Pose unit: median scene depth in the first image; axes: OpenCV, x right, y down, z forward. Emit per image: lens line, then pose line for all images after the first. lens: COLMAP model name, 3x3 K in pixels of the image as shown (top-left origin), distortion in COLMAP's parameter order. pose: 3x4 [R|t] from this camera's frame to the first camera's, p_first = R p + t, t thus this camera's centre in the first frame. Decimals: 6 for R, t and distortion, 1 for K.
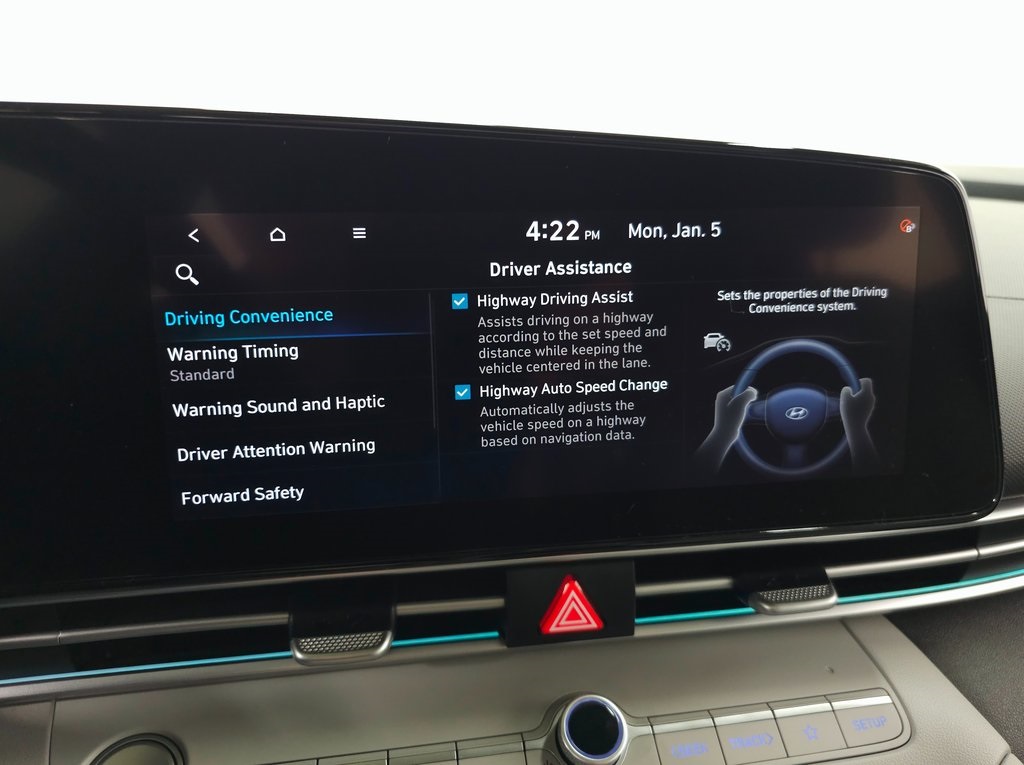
lens RADIAL K [[698.9, 0, 510.6], [0, 698.9, 378.2], [0, 0, 1]] dist [0.033436, -0.039559]
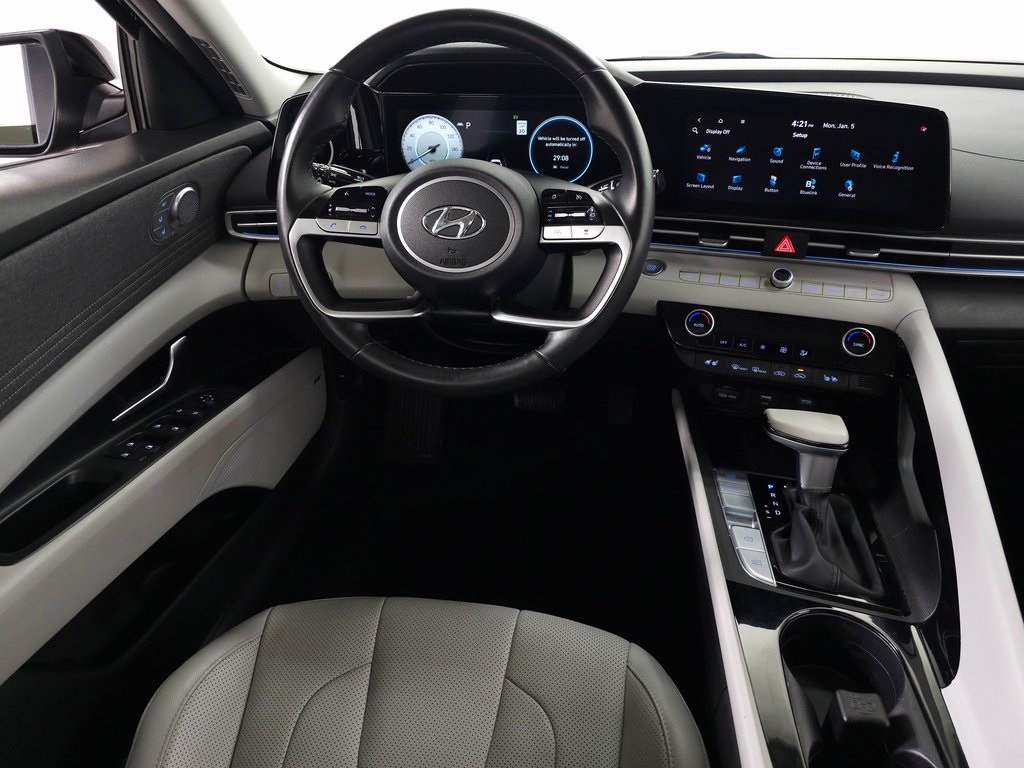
lens RADIAL K [[698.9, 0, 508.3], [0, 698.9, 378.7], [0, 0, 1]] dist [0.033436, -0.039559]
pose [[0.892002, 0.215344, -0.397441, 0.373841], [-0.125878, 0.962789, 0.239149, 0.311528], [0.434151, -0.163293, 0.885917, -2.558546]]
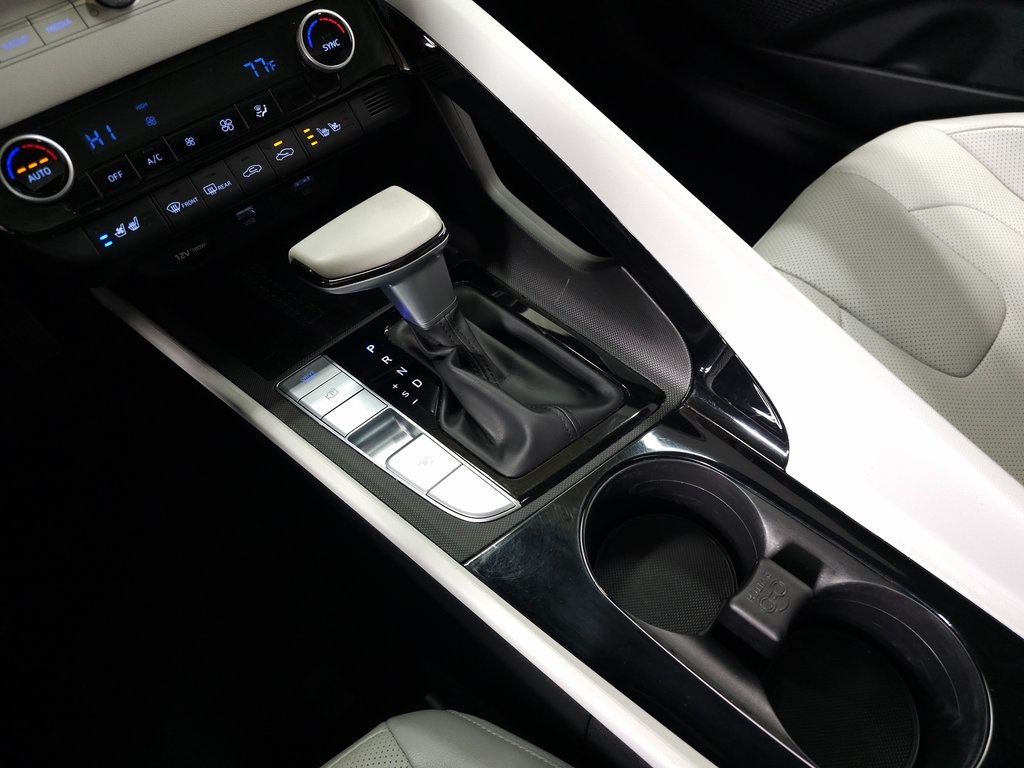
lens RADIAL K [[698.9, 0, 512.3], [0, 698.9, 382.8], [0, 0, 1]] dist [0.033436, -0.039559]
pose [[0.866767, -0.438763, 0.237067, 0.119709], [0.213967, 0.756559, 0.617929, 0.387676], [-0.450480, -0.484877, 0.749641, -0.928333]]
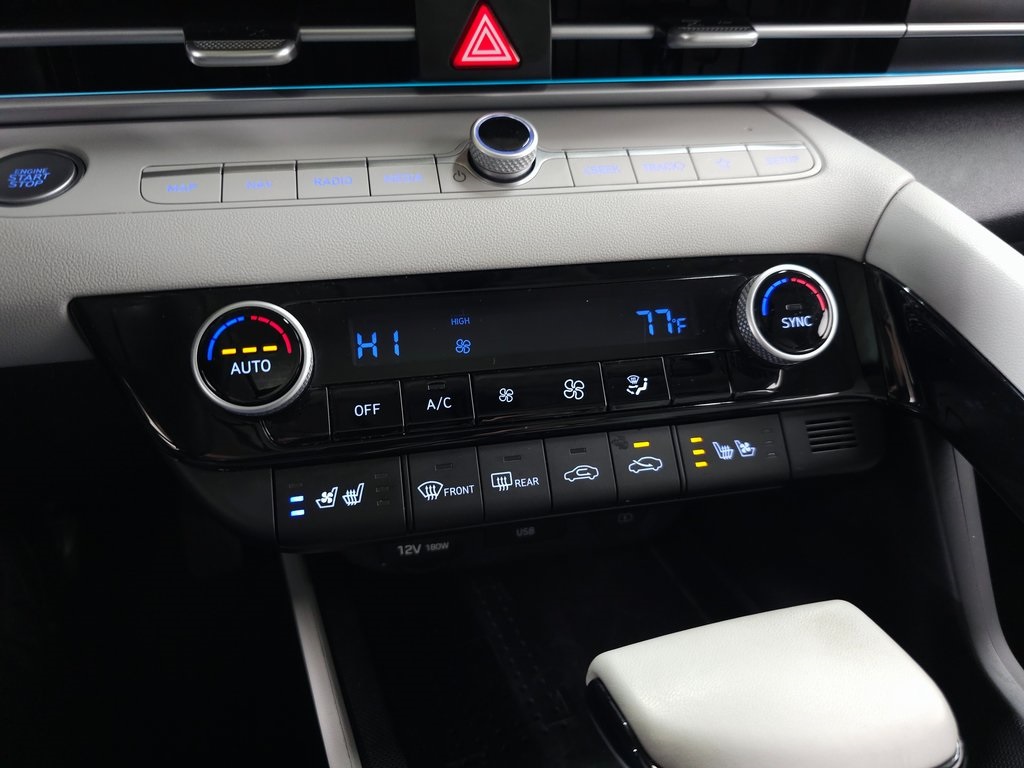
lens RADIAL K [[698.9, 0, 503.9], [0, 698.9, 365.0], [0, 0, 1]] dist [0.033436, -0.039559]
pose [[0.999289, -0.019372, 0.032360, 0.074137], [0.013137, 0.983059, 0.182819, 0.597079], [-0.035353, -0.182264, 0.982614, -0.029548]]
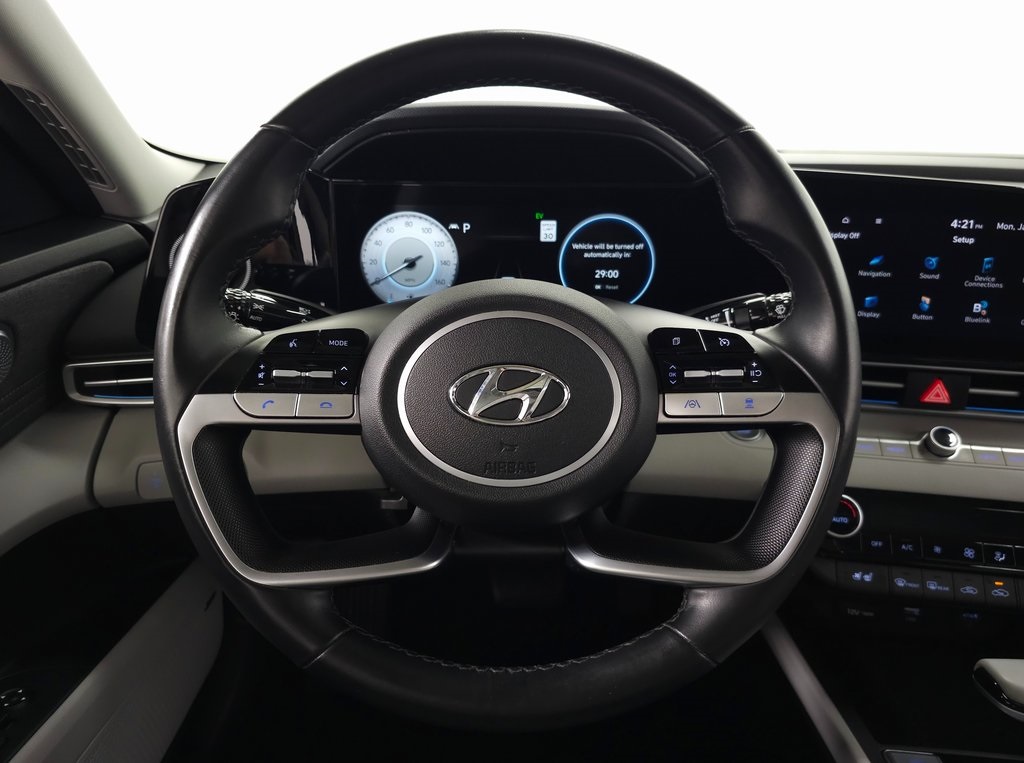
lens RADIAL K [[698.9, 0, 507.7], [0, 698.9, 371.8], [0, 0, 1]] dist [0.033436, -0.039559]
pose [[0.950957, 0.120078, -0.285065, -0.586794], [-0.106188, 0.992300, 0.063753, 0.267056], [0.290525, -0.030356, 0.956386, -1.556771]]
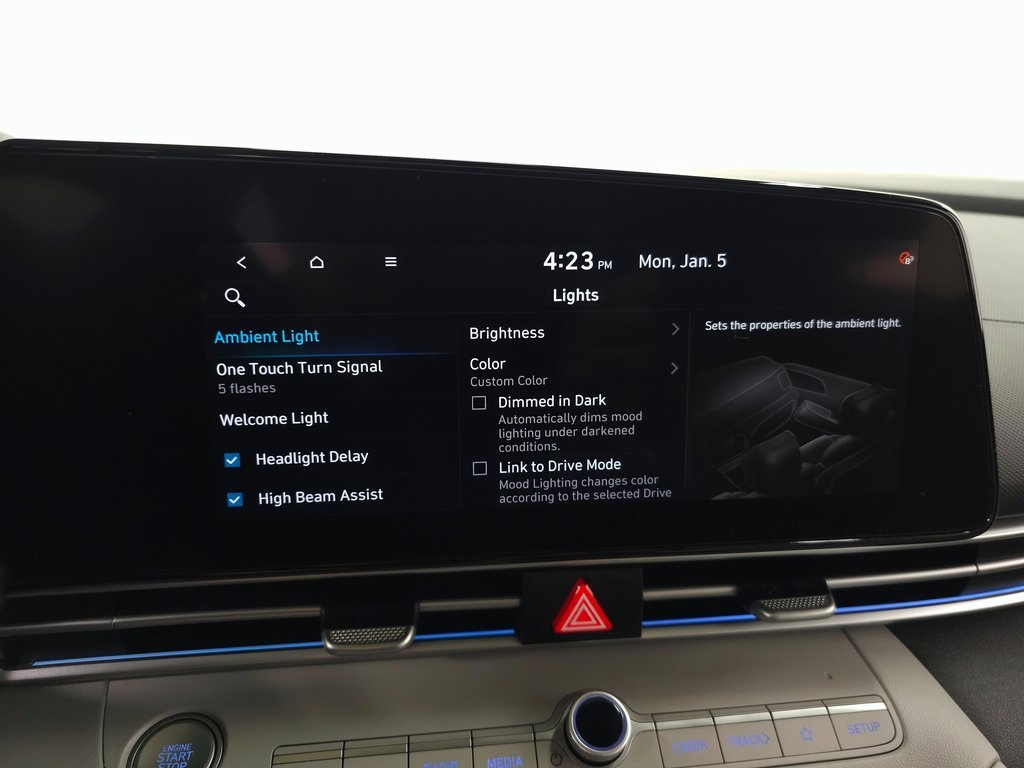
lens RADIAL K [[698.9, 0, 519.2], [0, 698.9, 380.9], [0, 0, 1]] dist [0.033436, -0.039559]
pose [[0.999207, 0.018875, -0.035058, 0.022007], [-0.018765, 0.999818, 0.003453, -0.023241], [0.035116, -0.002792, 0.999379, -0.071343]]
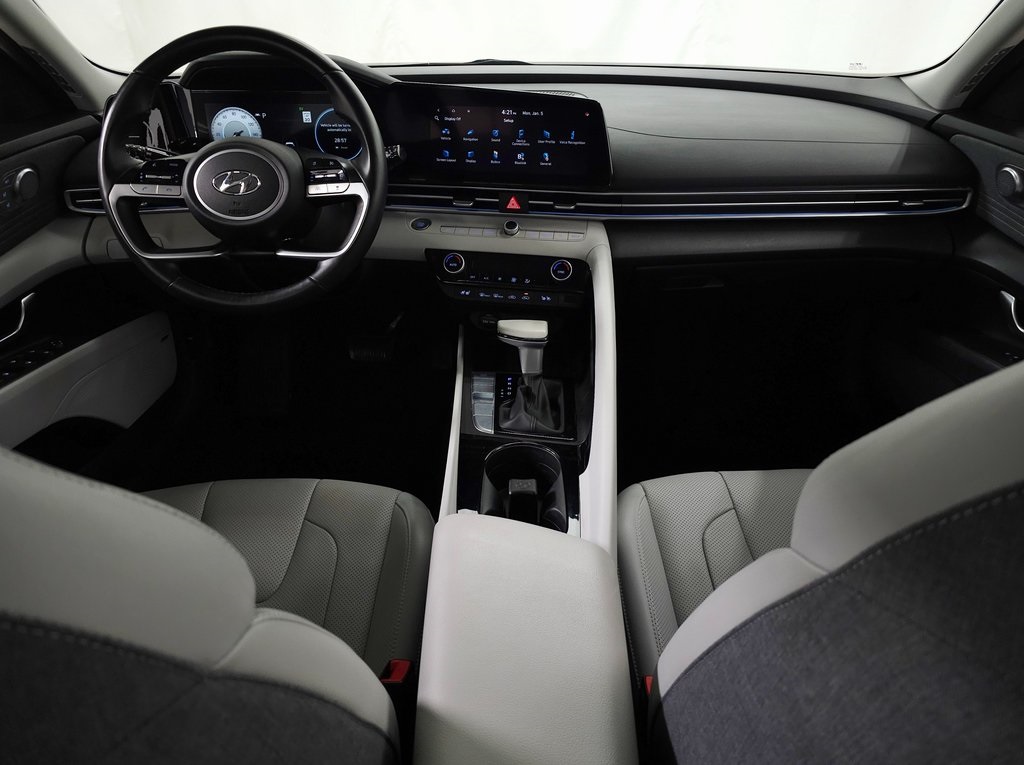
lens RADIAL K [[698.9, 0, 531.3], [0, 698.9, 394.0], [0, 0, 1]] dist [0.033436, -0.039559]
pose [[0.953510, 0.156912, -0.257287, 1.530639], [-0.097639, 0.968555, 0.228840, 0.474800], [0.285105, -0.193080, 0.938848, -3.356475]]
